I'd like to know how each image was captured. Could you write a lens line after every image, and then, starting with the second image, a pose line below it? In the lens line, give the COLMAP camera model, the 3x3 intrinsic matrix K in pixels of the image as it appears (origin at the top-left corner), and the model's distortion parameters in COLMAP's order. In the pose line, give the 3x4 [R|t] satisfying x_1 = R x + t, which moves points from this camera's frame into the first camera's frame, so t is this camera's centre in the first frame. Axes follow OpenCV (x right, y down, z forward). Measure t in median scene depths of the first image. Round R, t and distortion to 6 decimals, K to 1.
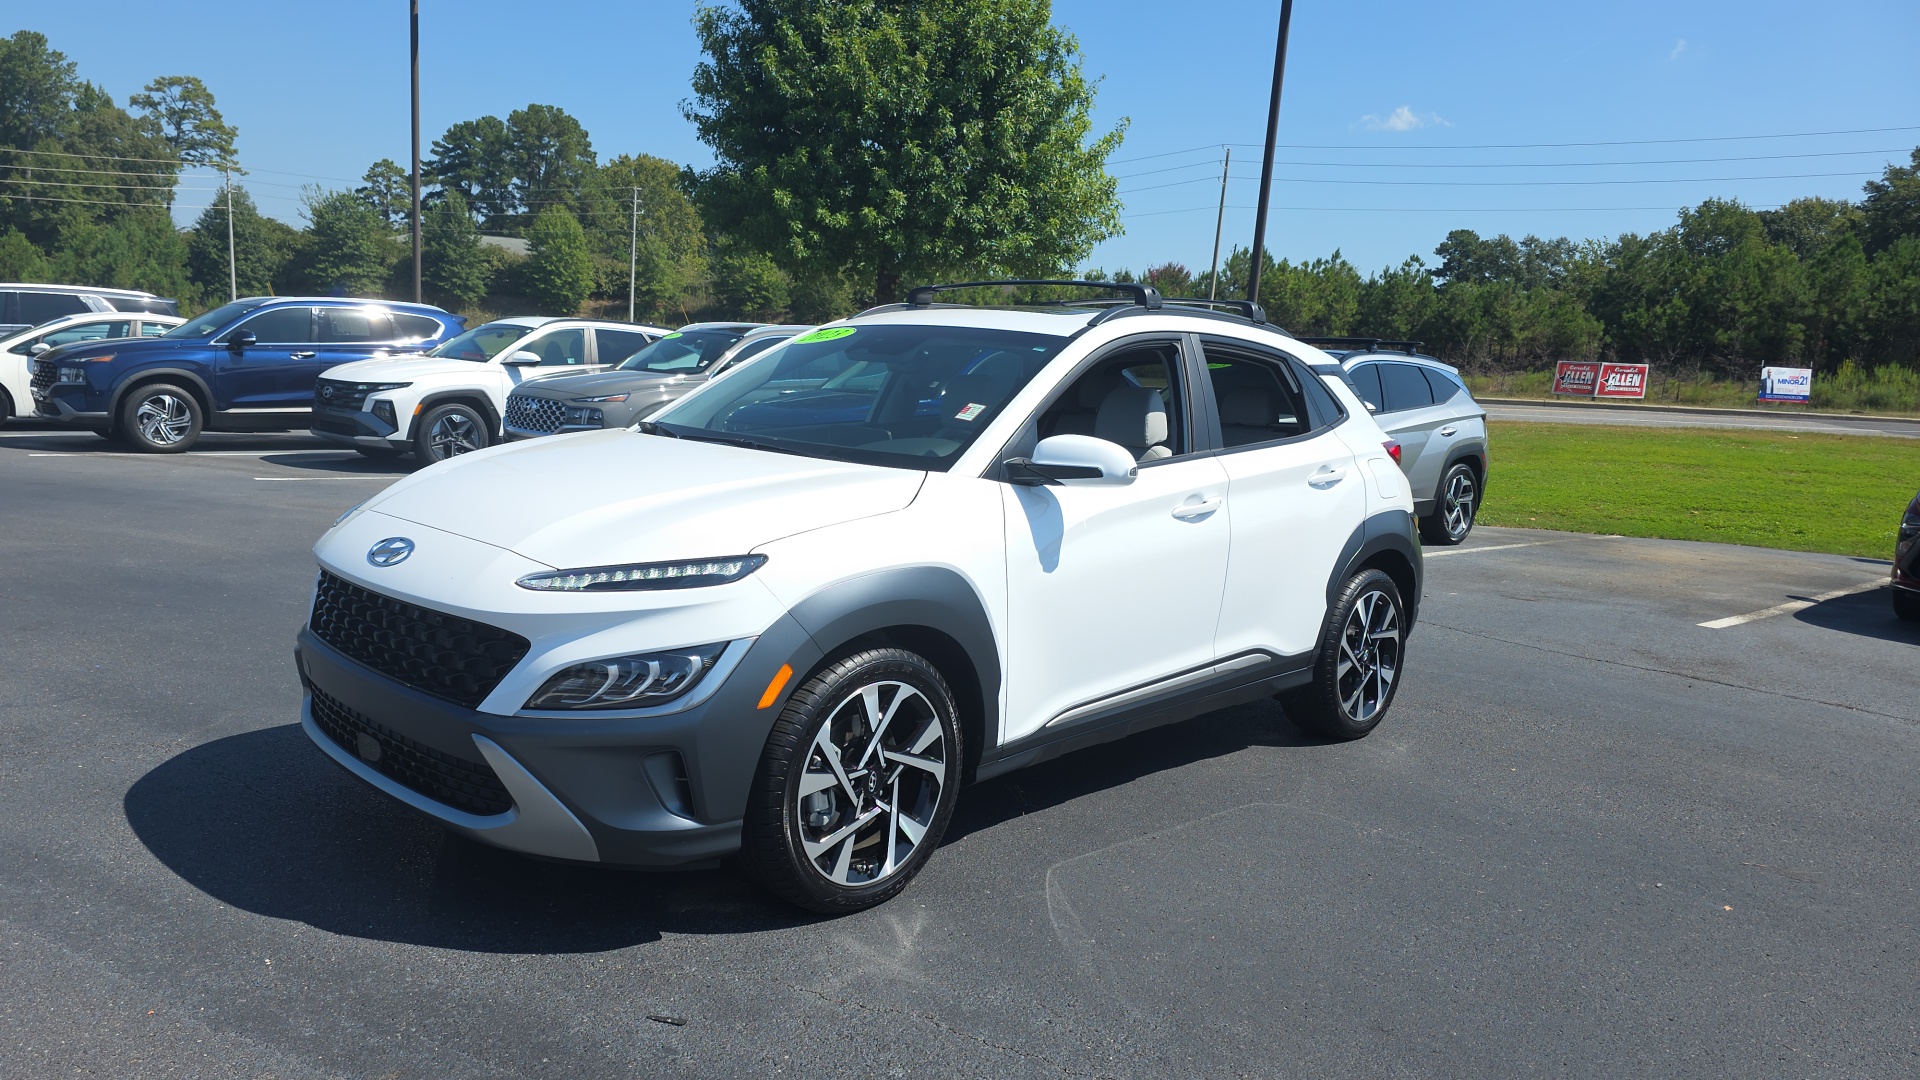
lens RADIAL K [[1313.7, 0, 778.1], [0, 1313.7, 573.8], [0, 0, 1]] dist [0.027210, -0.025562]
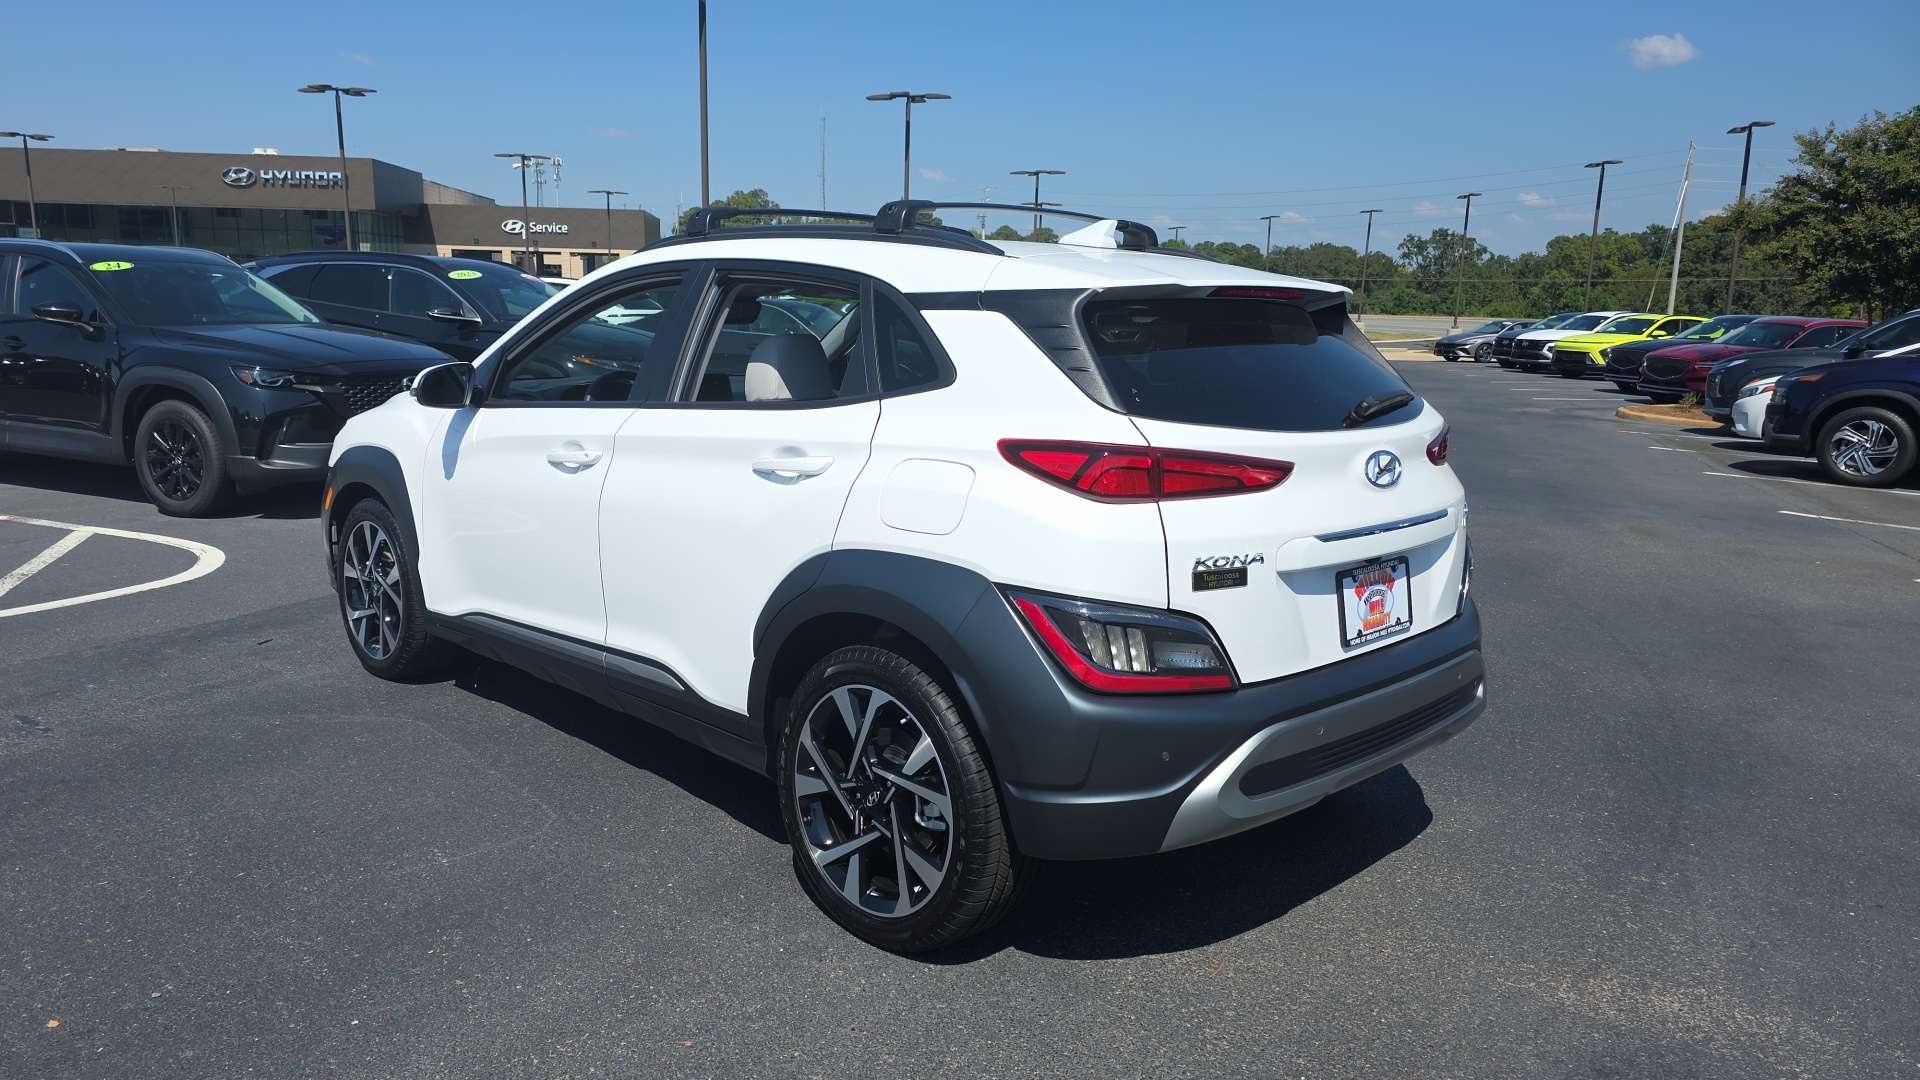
lens RADIAL K [[1269.8, 0, 926.0], [0, 1269.8, 542.3], [0, 0, 1]] dist [0.073938, -0.061072]
pose [[0.002356, 0.121699, -0.992564, 1.088228], [-0.183763, 0.975717, 0.119197, -0.128672], [0.982968, 0.182116, 0.024663, 1.106368]]
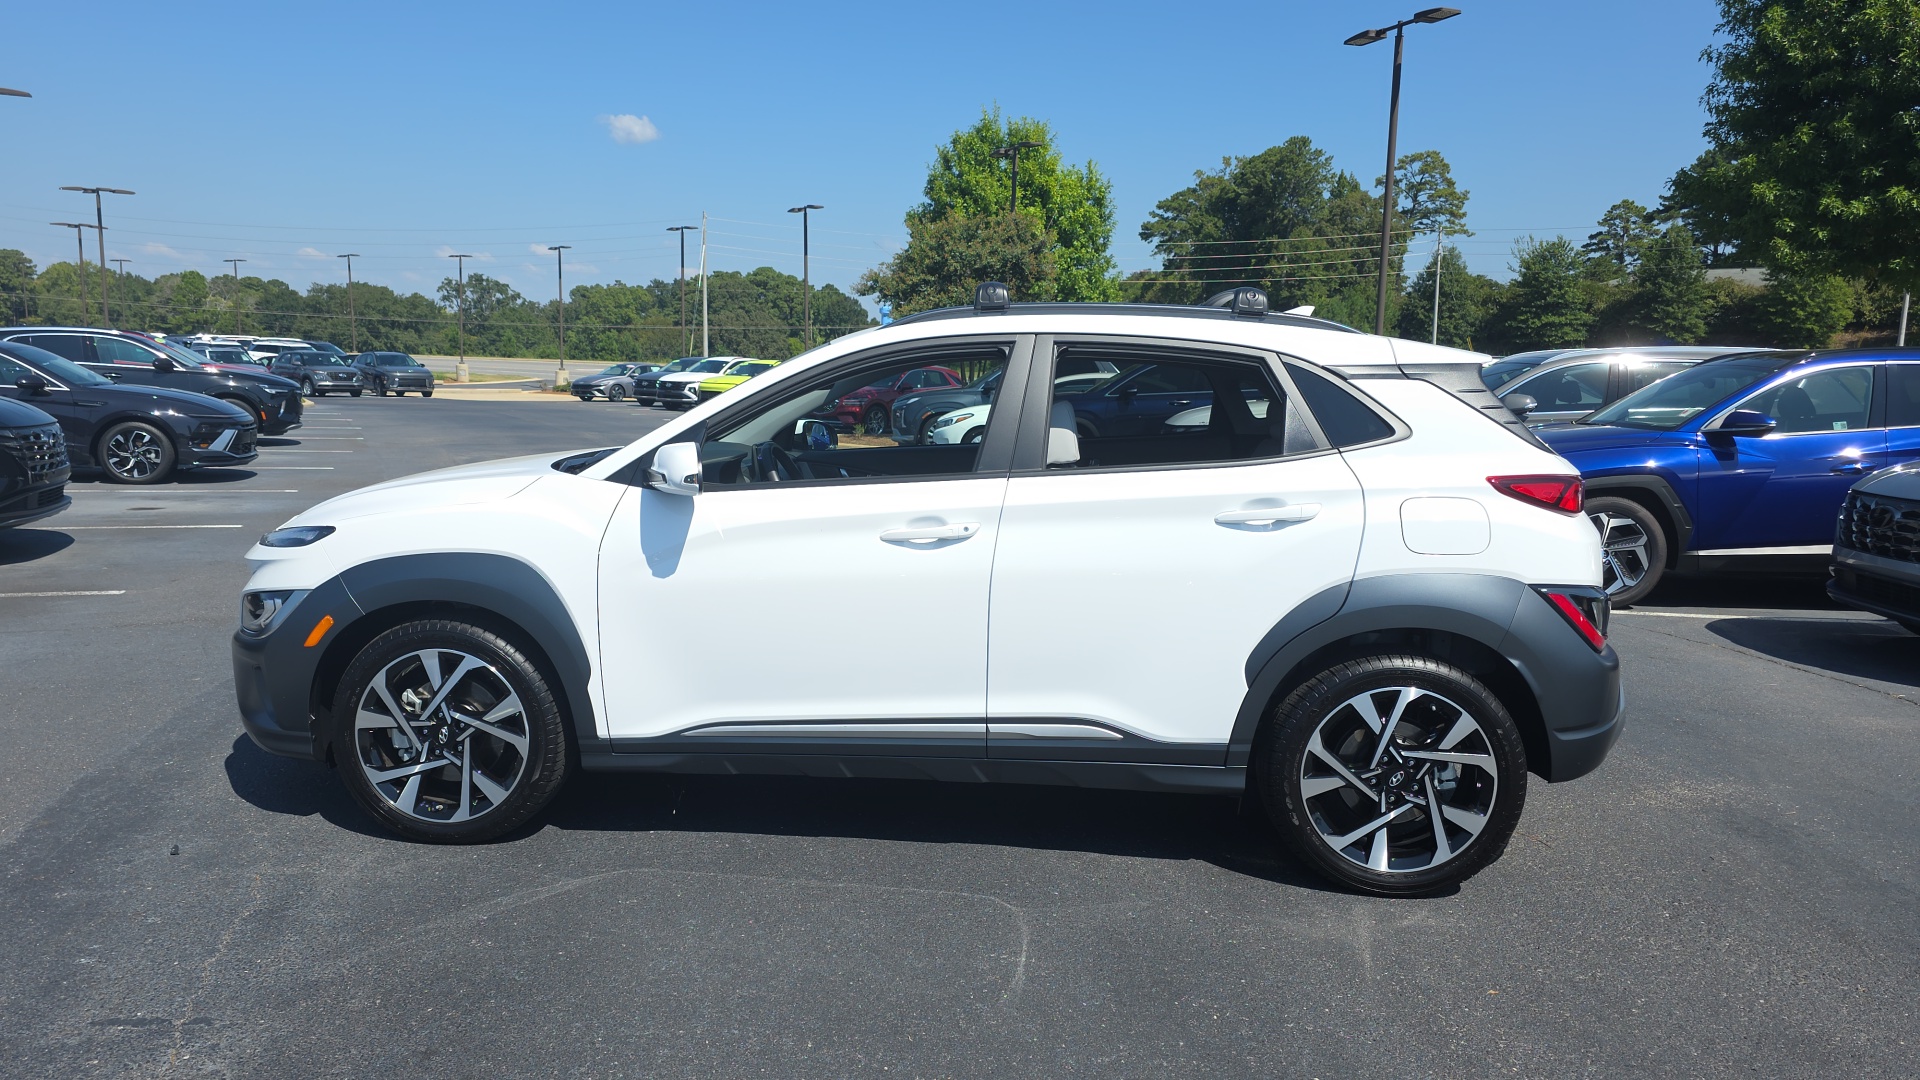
lens RADIAL K [[1279.6, 0, 898.3], [0, 1279.6, 540.5], [0, 0, 1]] dist [0.004364, -0.000248]
pose [[0.652980, 0.055259, -0.755357, 0.863929], [-0.104132, 0.994414, -0.017271, -0.026437], [0.750183, 0.089934, 0.655086, 0.394976]]
